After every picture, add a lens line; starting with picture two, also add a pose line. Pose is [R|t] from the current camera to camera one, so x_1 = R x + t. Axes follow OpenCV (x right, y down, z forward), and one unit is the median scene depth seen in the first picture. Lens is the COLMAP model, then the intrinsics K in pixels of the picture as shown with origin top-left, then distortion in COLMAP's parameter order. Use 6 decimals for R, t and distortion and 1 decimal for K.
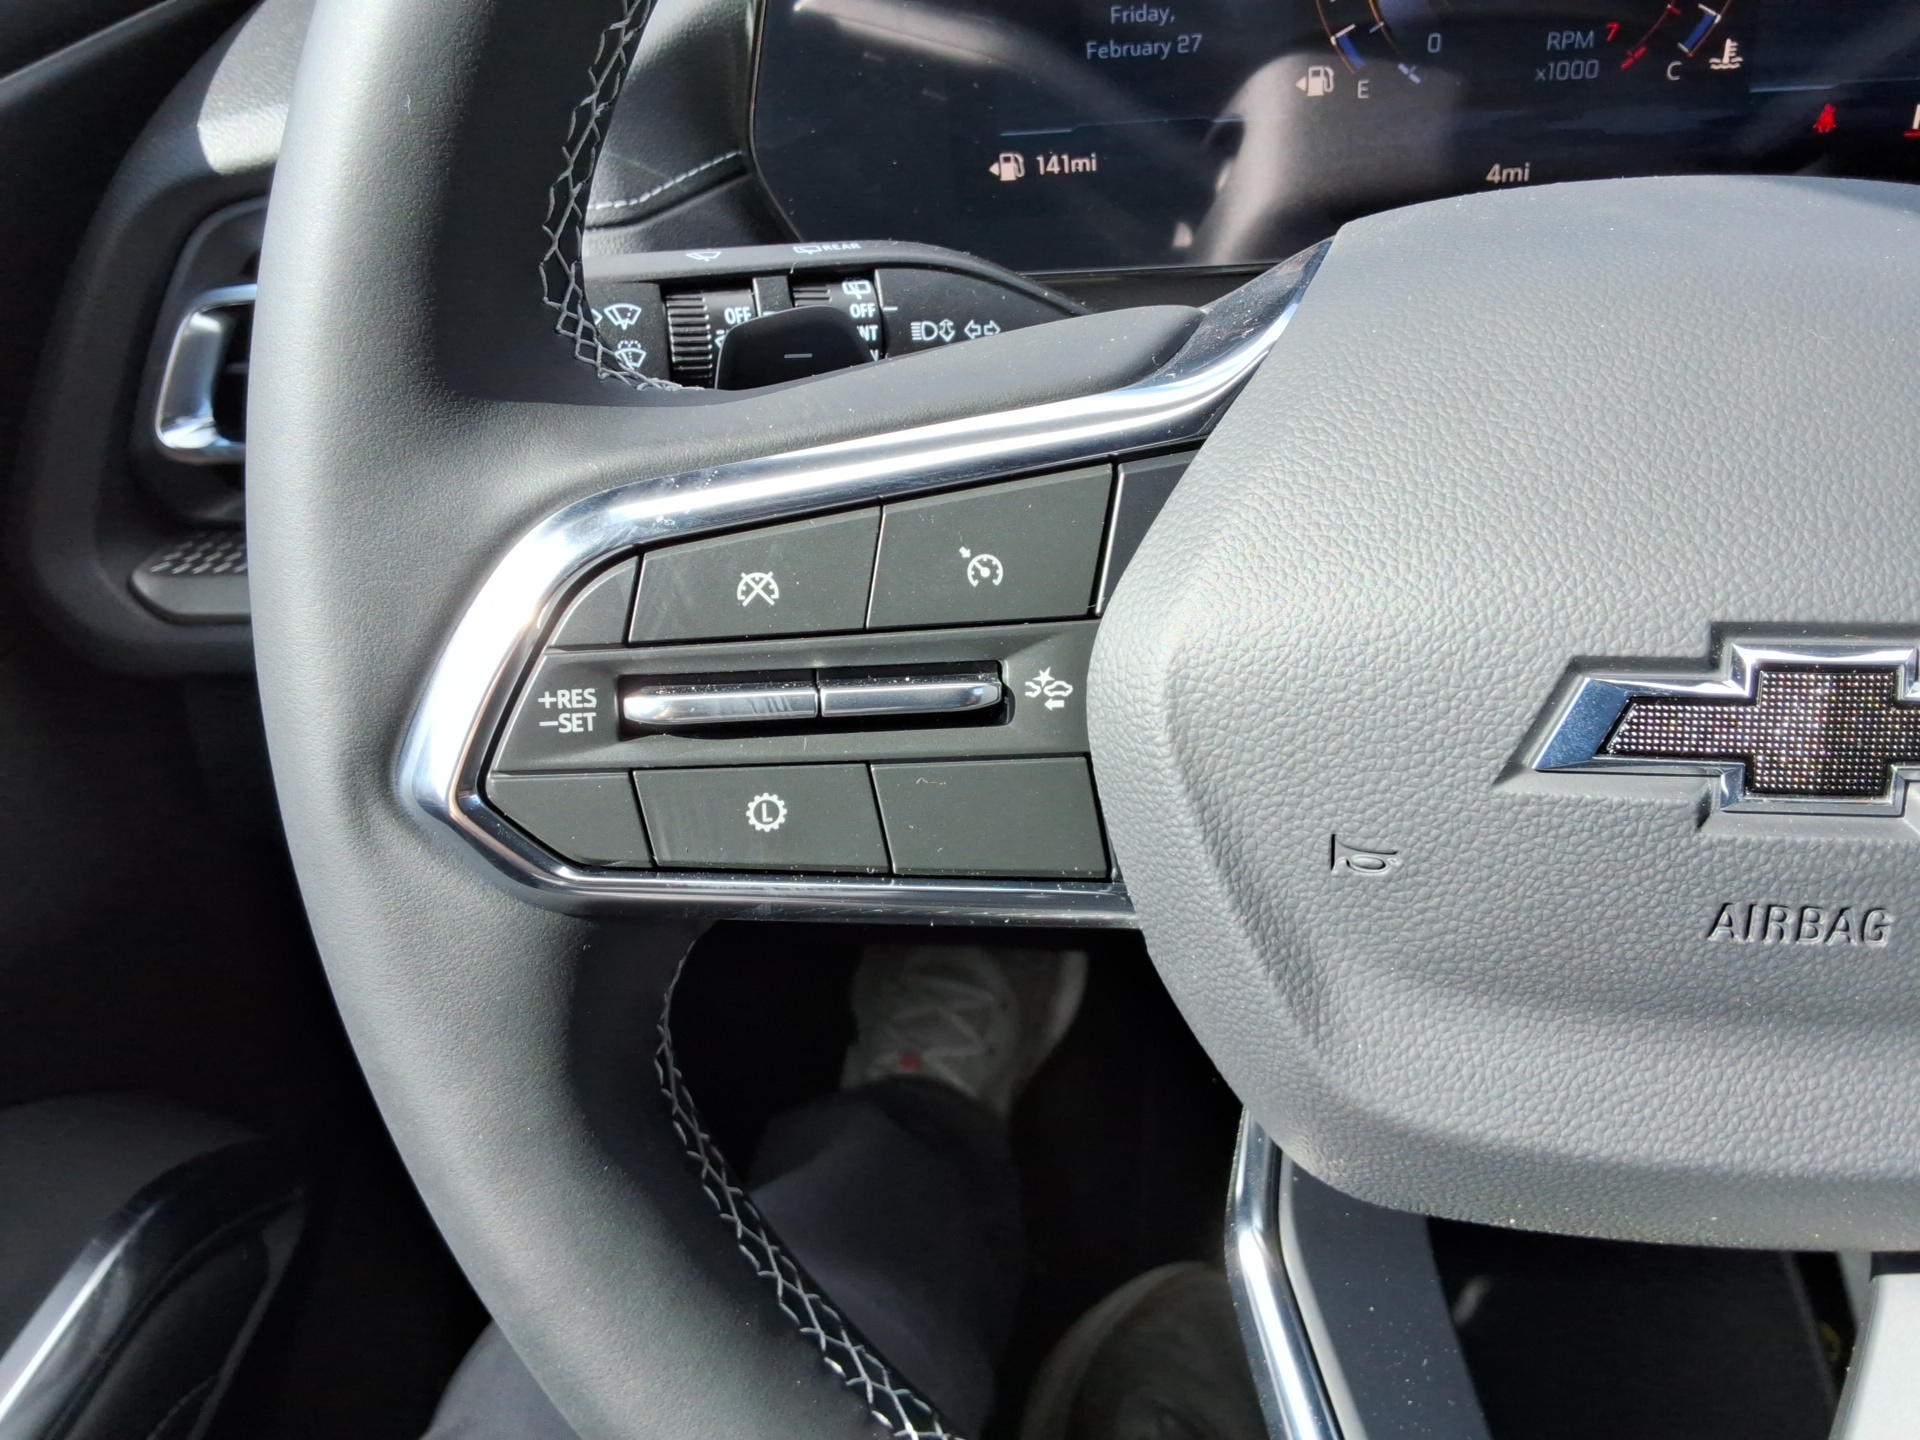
lens RADIAL K [[1541.6, 0, 975.0], [0, 1541.6, 705.3], [0, 0, 1]] dist [0.092976, -0.133712]
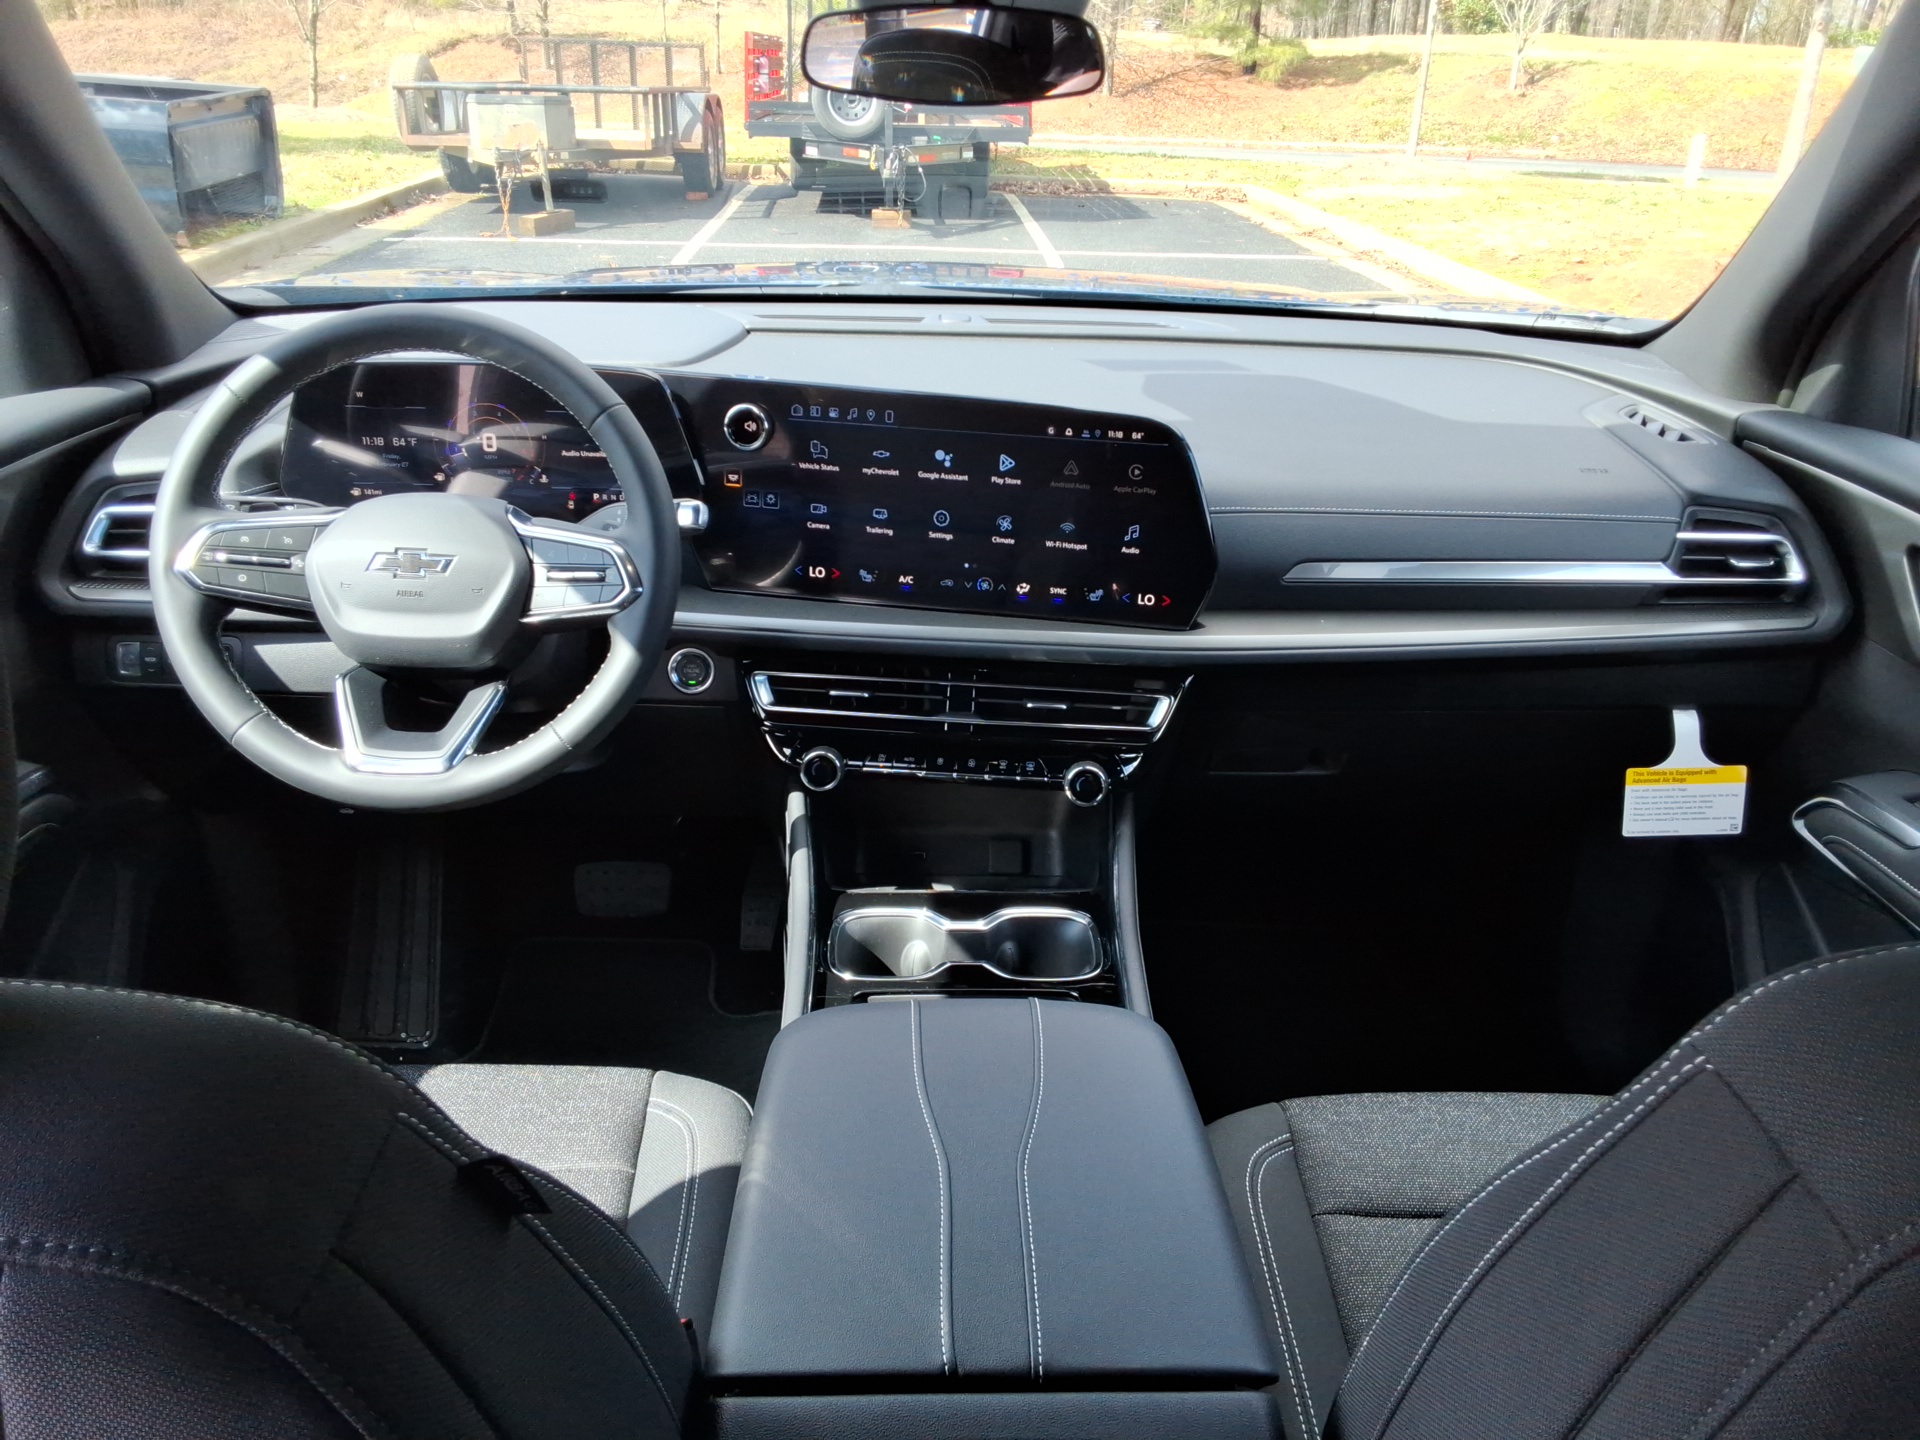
lens RADIAL K [[1541.6, 0, 976.4], [0, 1541.6, 701.4], [0, 0, 1]] dist [0.092976, -0.133712]
pose [[0.979315, 0.053108, 0.195250, 1.385901], [-0.001135, 0.966369, -0.257159, 1.945091], [-0.202340, 0.251618, 0.946439, -4.792926]]
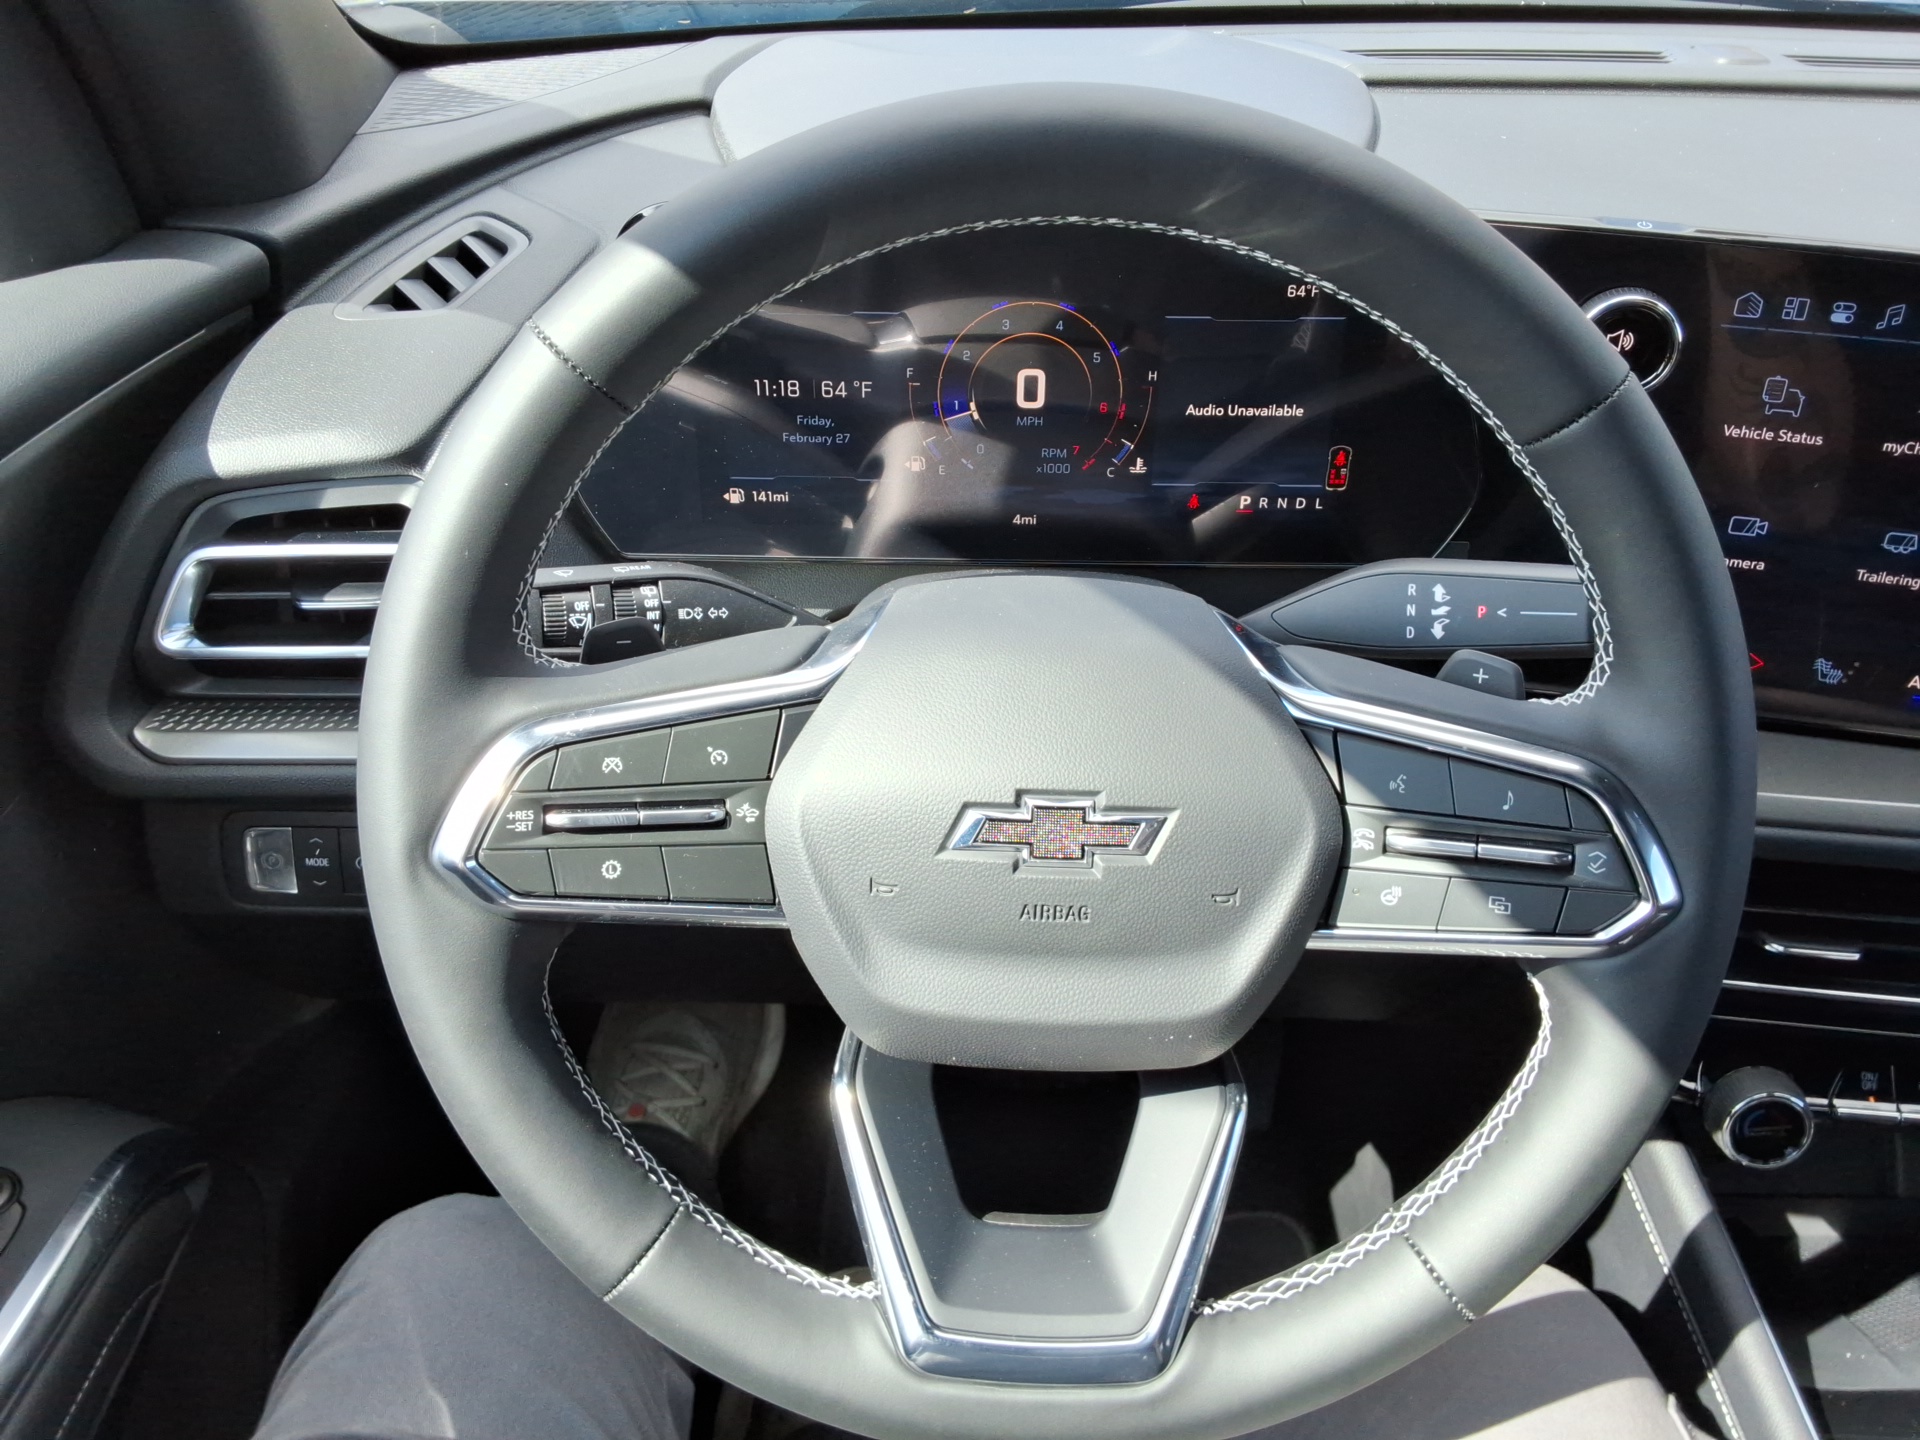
lens RADIAL K [[1541.6, 0, 976.3], [0, 1541.6, 691.0], [0, 0, 1]] dist [0.092976, -0.133712]
pose [[0.983369, 0.026445, 0.179686, -0.029868], [-0.010213, 0.995829, -0.090668, 0.012577], [-0.181334, 0.087325, 0.979537, -1.170530]]
